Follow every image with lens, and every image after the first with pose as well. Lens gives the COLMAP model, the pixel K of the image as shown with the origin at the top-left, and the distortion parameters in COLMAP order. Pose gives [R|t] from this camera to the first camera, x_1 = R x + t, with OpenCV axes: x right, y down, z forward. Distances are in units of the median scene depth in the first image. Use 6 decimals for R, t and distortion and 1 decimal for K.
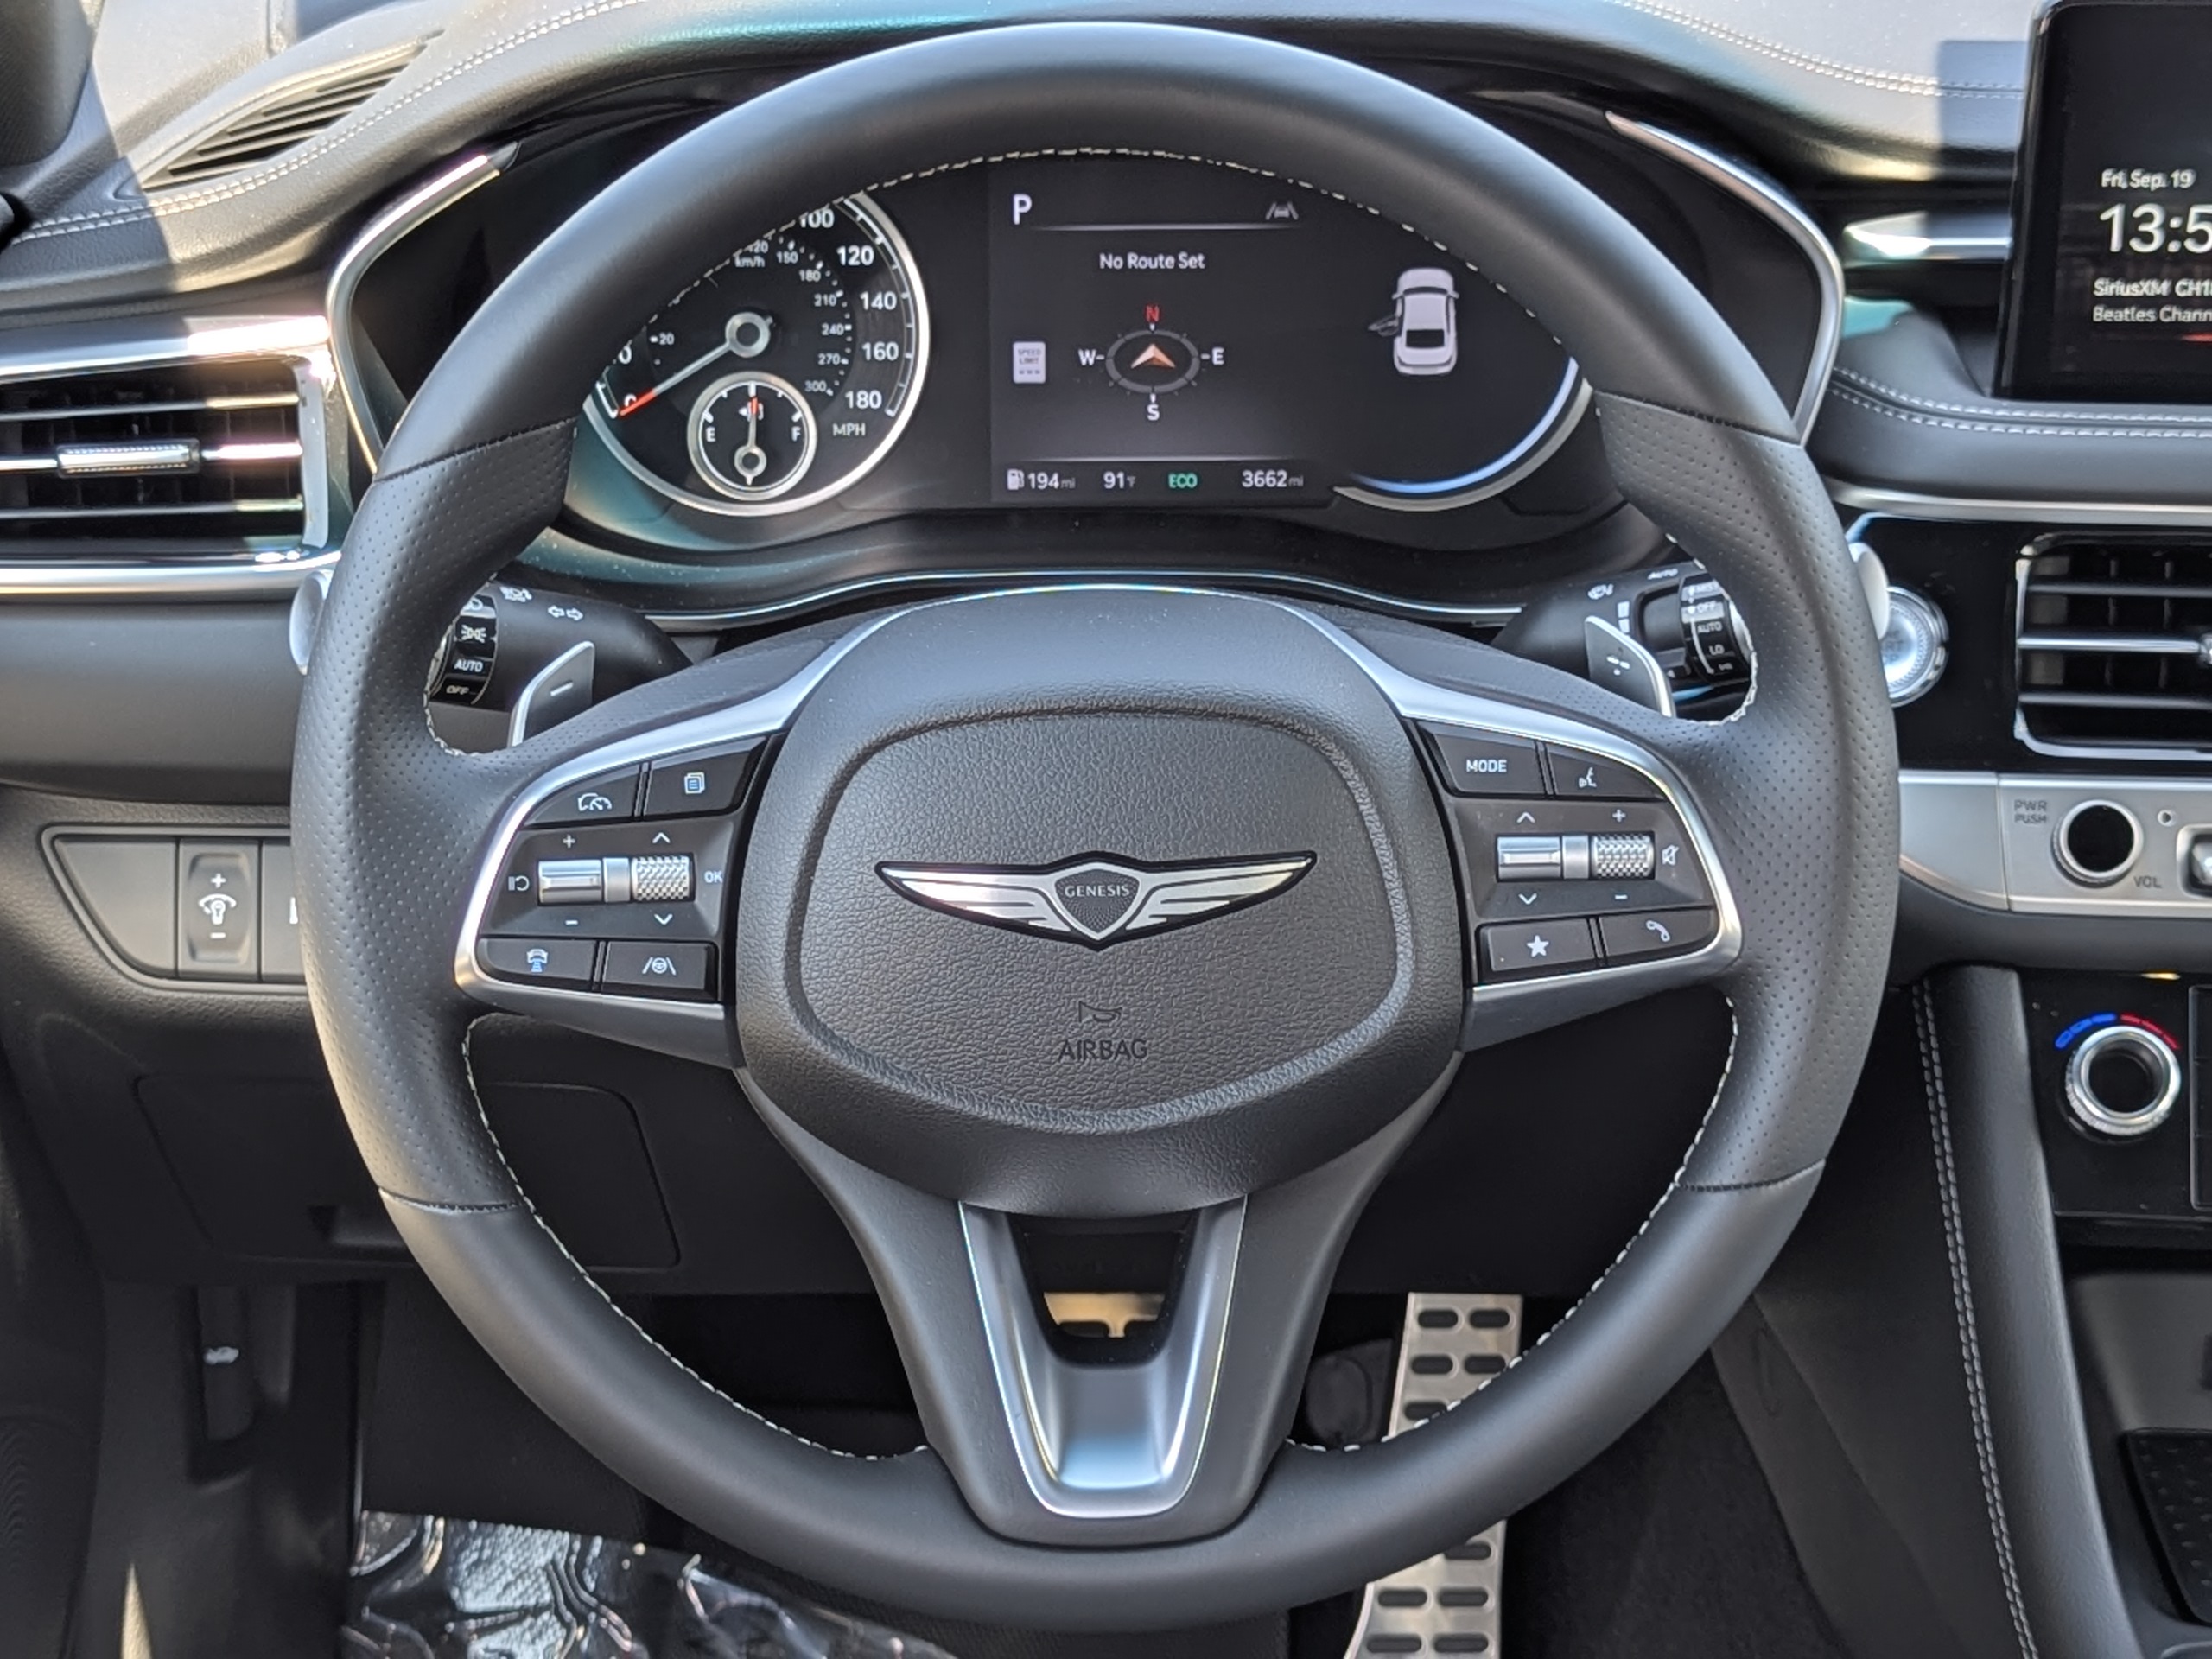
lens RADIAL K [[4325.8, 0, 1036.2], [0, 4325.8, 823.1], [0, 0, 1]] dist [0.277656, -2.019919]
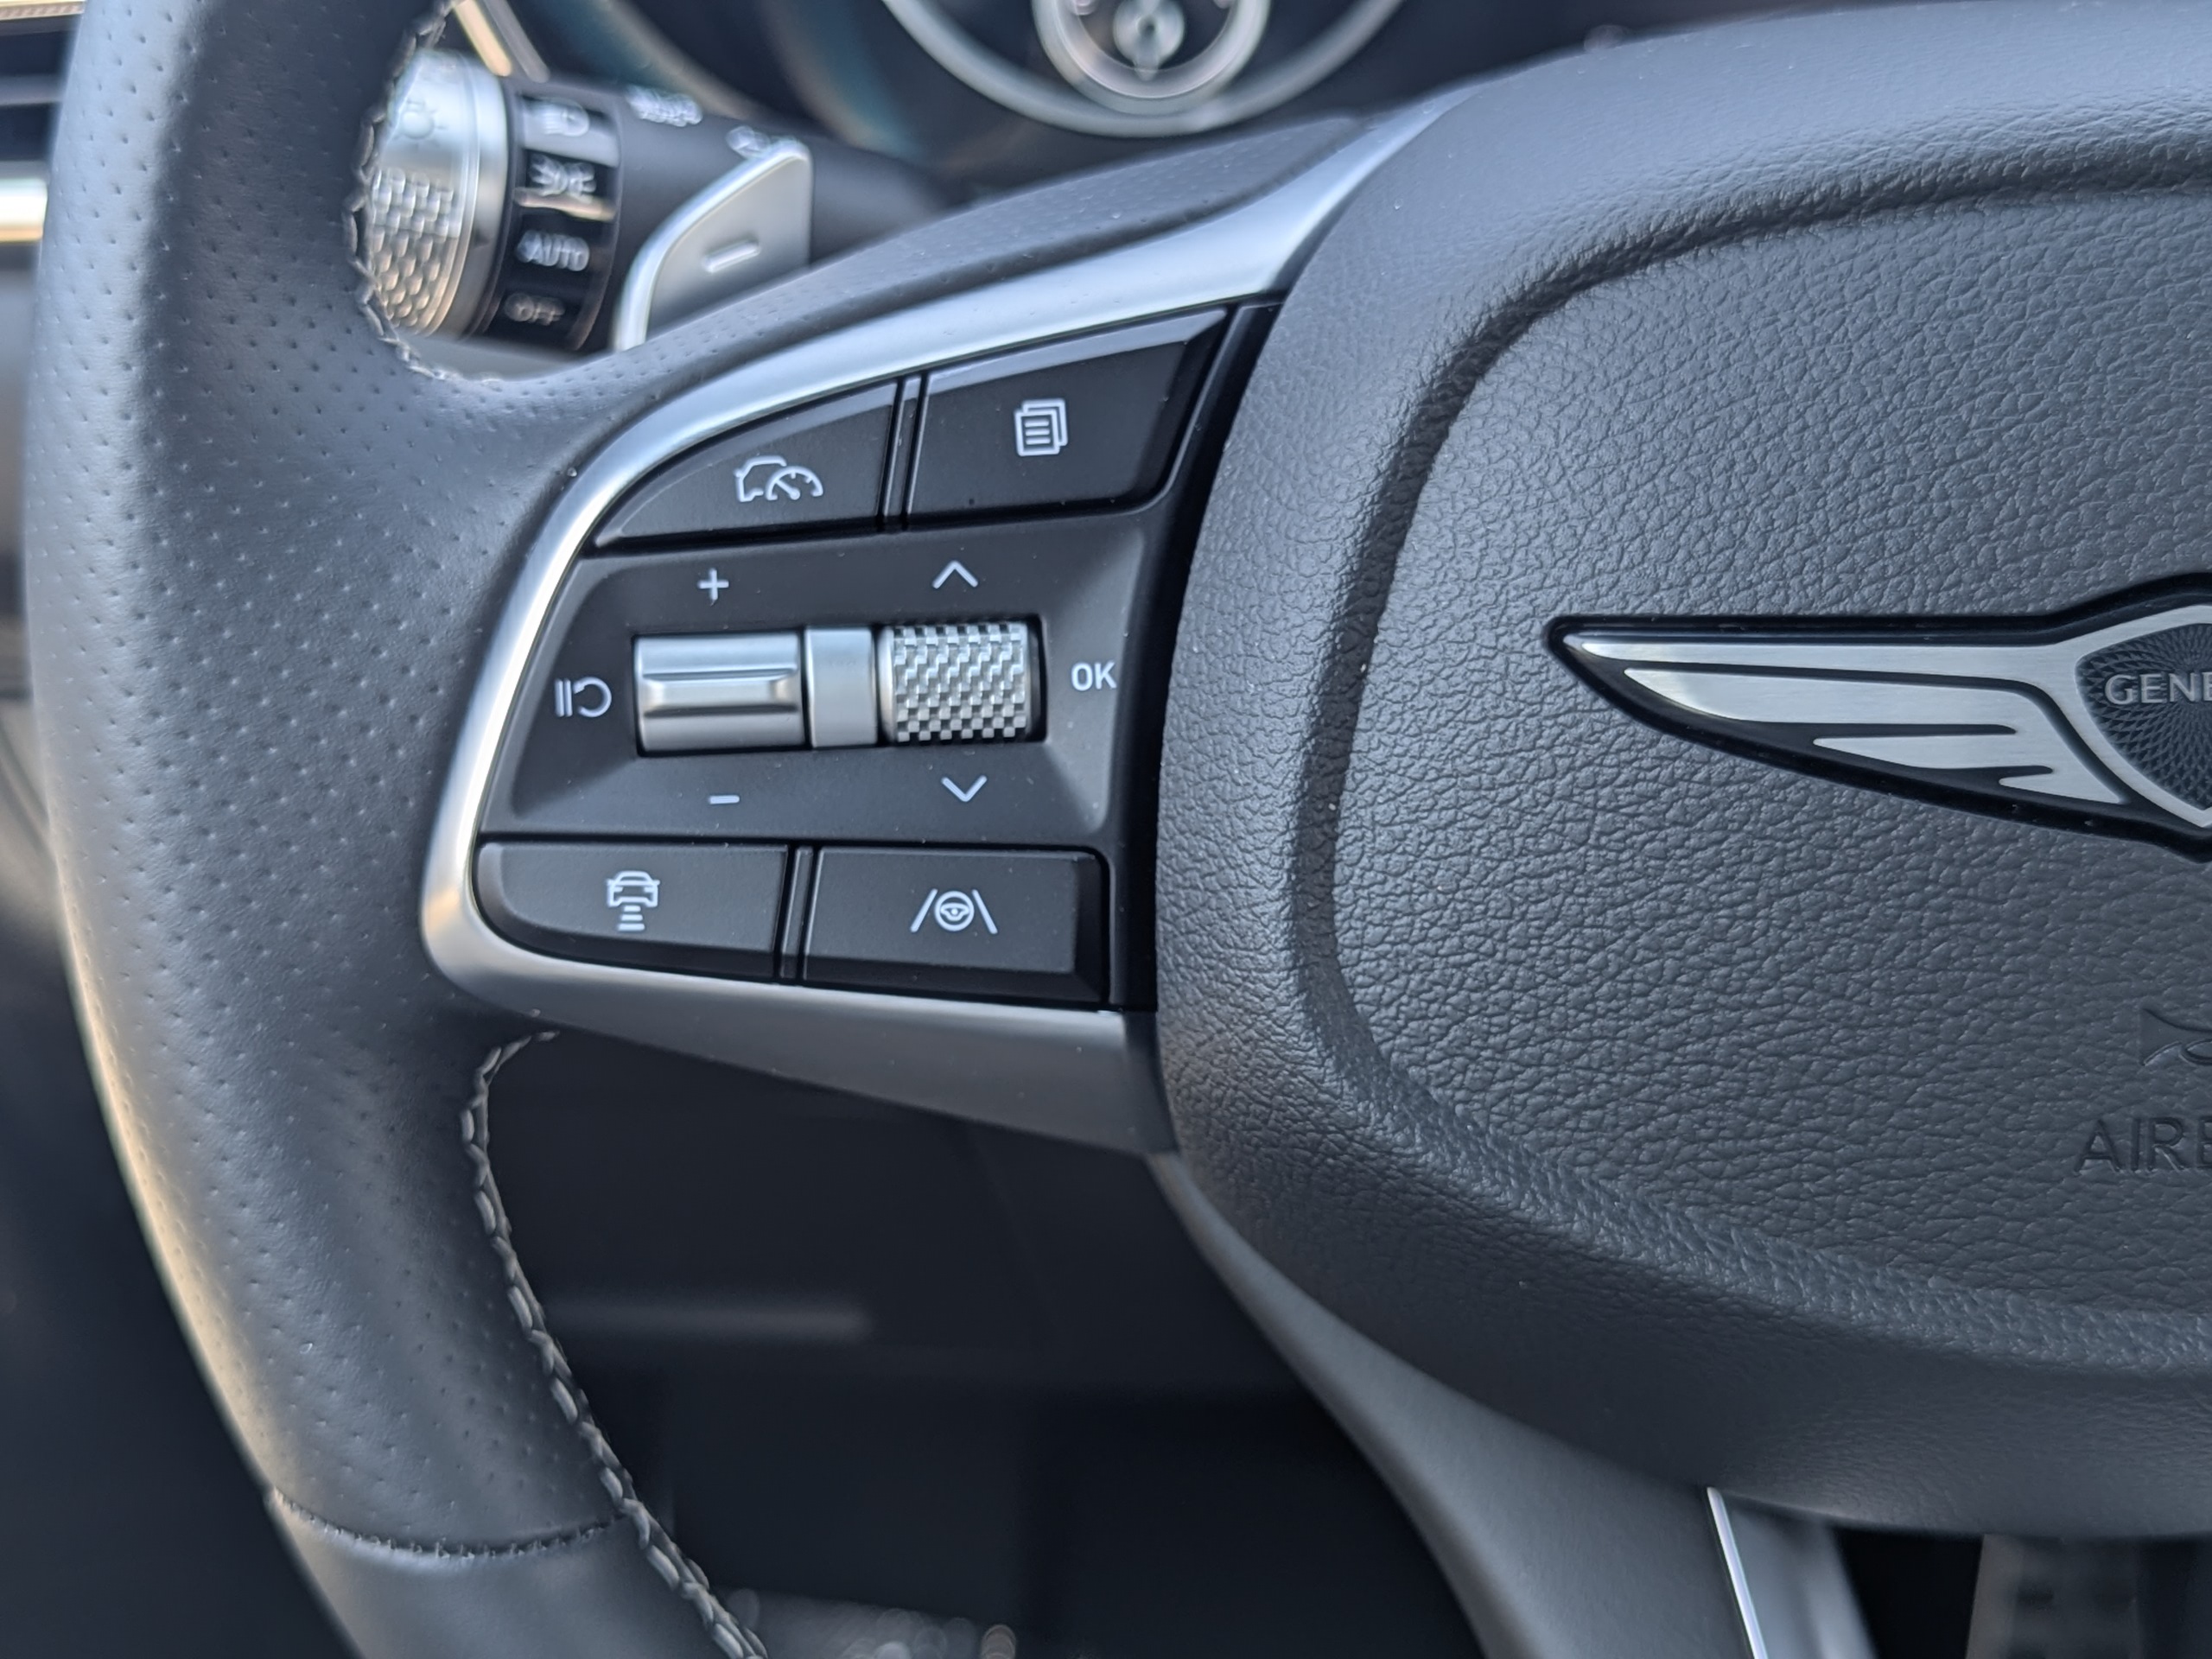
lens RADIAL K [[1552.0, 0, 1100.7], [0, 1552.0, 846.5], [0, 0, 1]] dist [0.005792, -0.036652]
pose [[0.997580, -0.011077, -0.068646, -0.065035], [0.011593, 0.999907, 0.007119, 0.026460], [0.068560, -0.007897, 0.997616, 0.868489]]
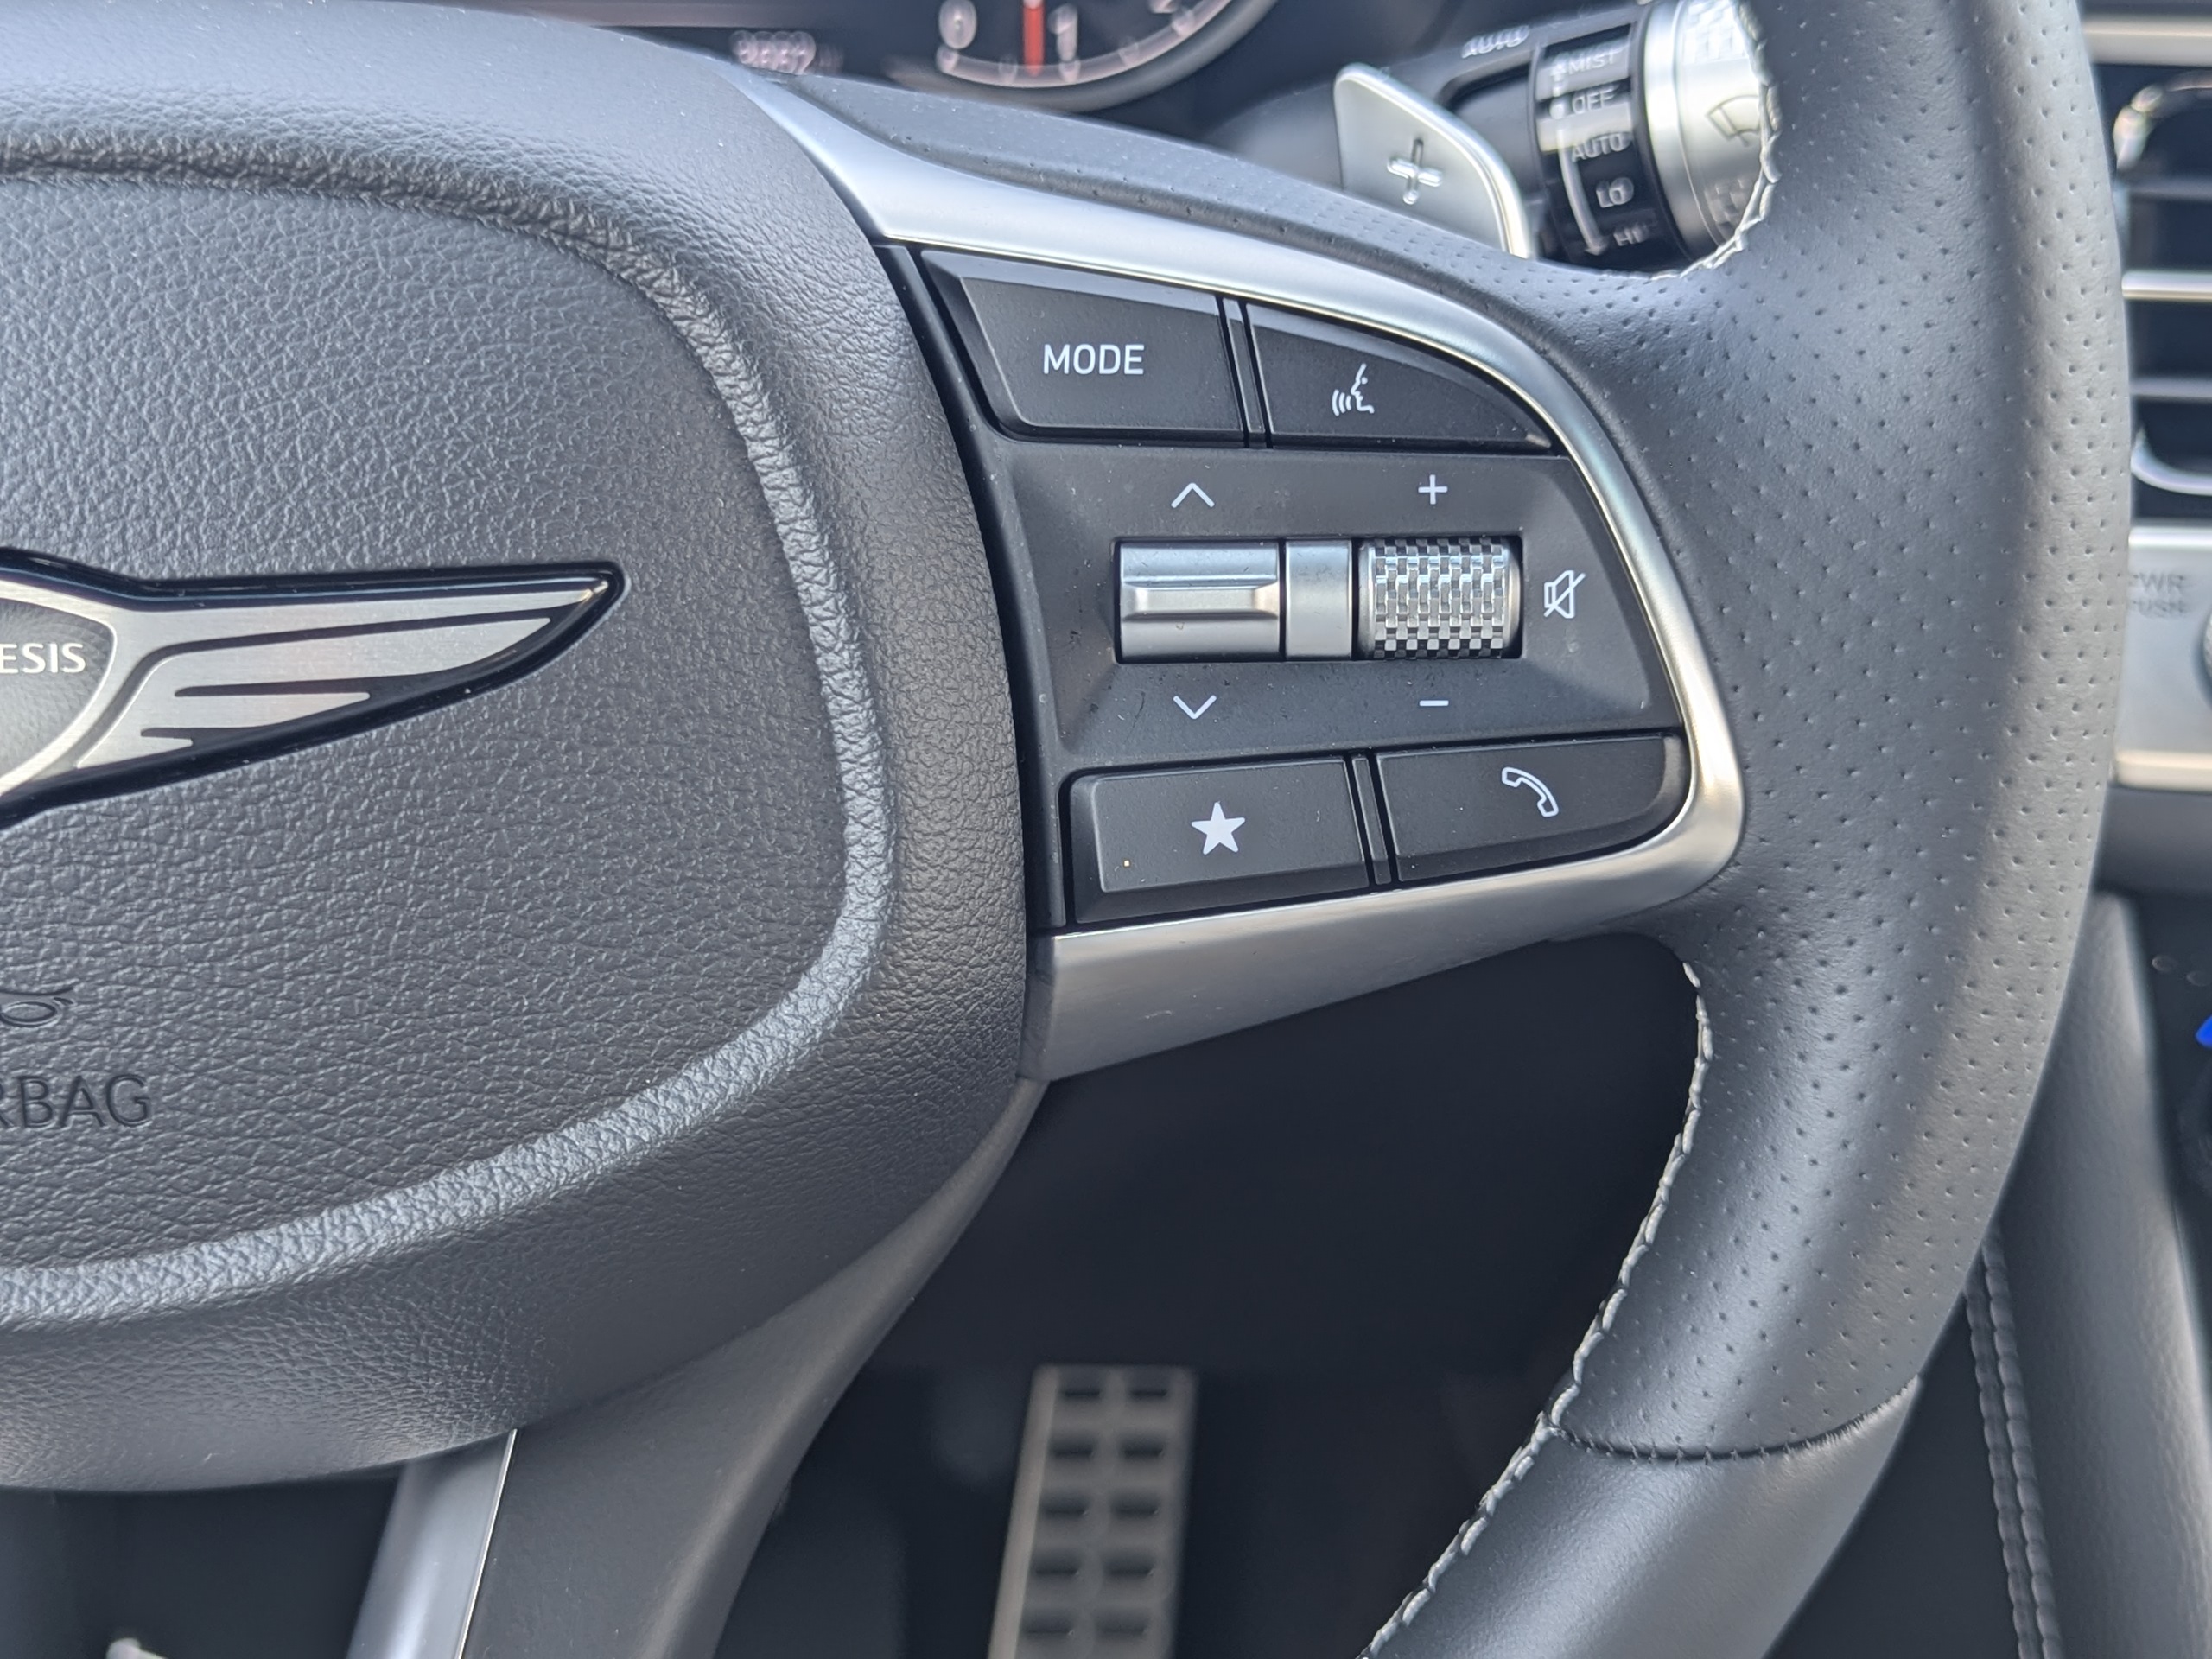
lens RADIAL K [[1564.0, 0, 1106.0], [0, 1564.0, 829.5], [0, 0, 1]] dist [0.007239, -0.036711]
pose [[0.999294, 0.011152, 0.035874, 0.100338], [-0.011251, 0.999933, 0.002578, 0.028125], [-0.035843, -0.002980, 0.999353, 0.859851]]
